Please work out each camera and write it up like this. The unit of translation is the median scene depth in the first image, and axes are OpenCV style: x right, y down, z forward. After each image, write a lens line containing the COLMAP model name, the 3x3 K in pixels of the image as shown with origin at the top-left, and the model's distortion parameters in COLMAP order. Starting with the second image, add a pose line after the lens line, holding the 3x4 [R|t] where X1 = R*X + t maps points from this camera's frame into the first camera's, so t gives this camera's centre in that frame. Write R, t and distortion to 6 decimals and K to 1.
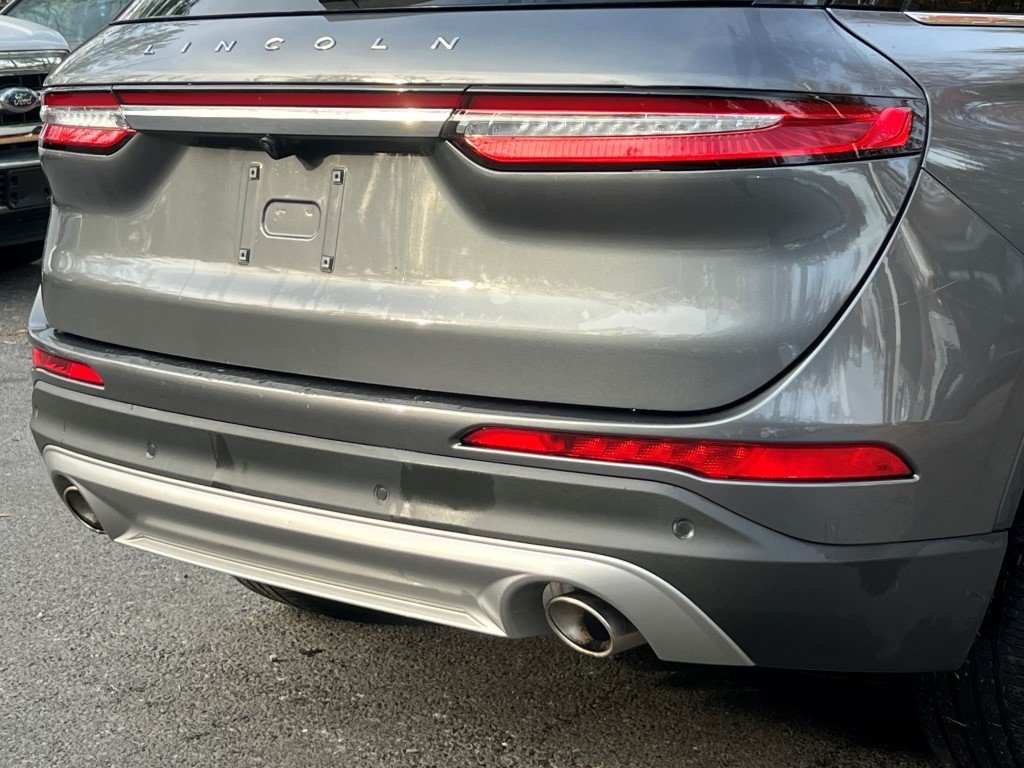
lens RADIAL K [[1910.8, 0, 512.0], [0, 1910.8, 384.0], [0, 0, 1]] dist [0.265773, -0.107417]
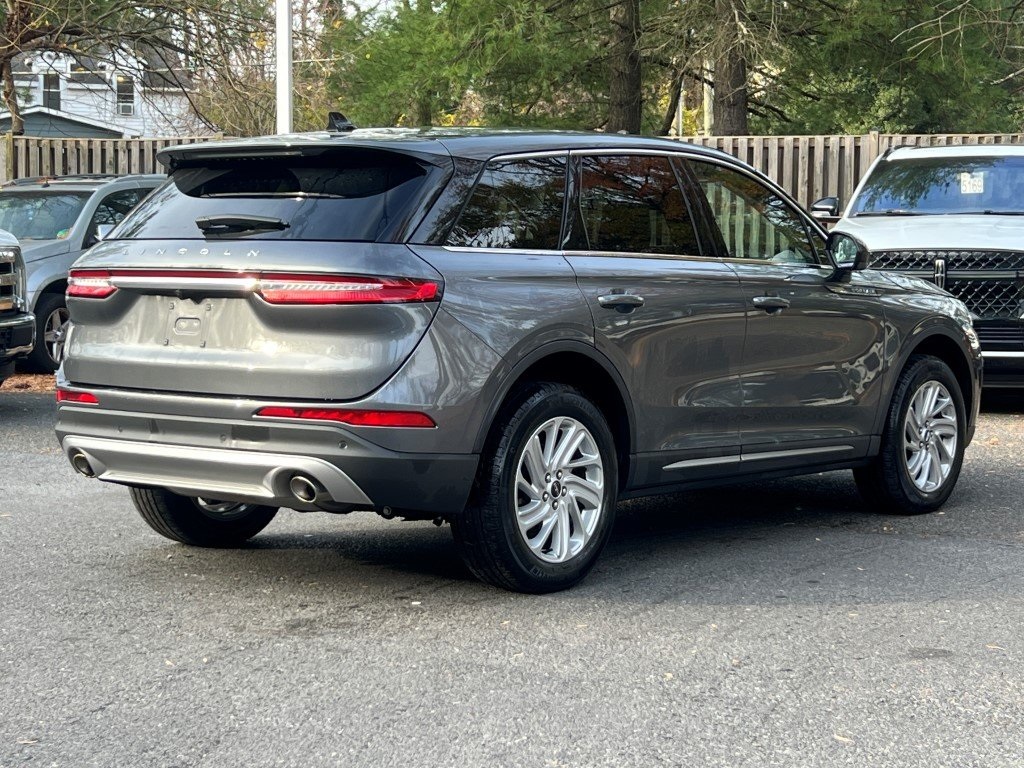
lens RADIAL K [[1910.8, 0, 512.0], [0, 1910.8, 384.0], [0, 0, 1]] dist [0.265773, -0.107417]
pose [[0.998009, 0.017425, 0.060625, 0.143570], [-0.011318, 0.994958, -0.099652, 0.223740], [-0.062055, 0.098768, 0.993174, -1.399661]]
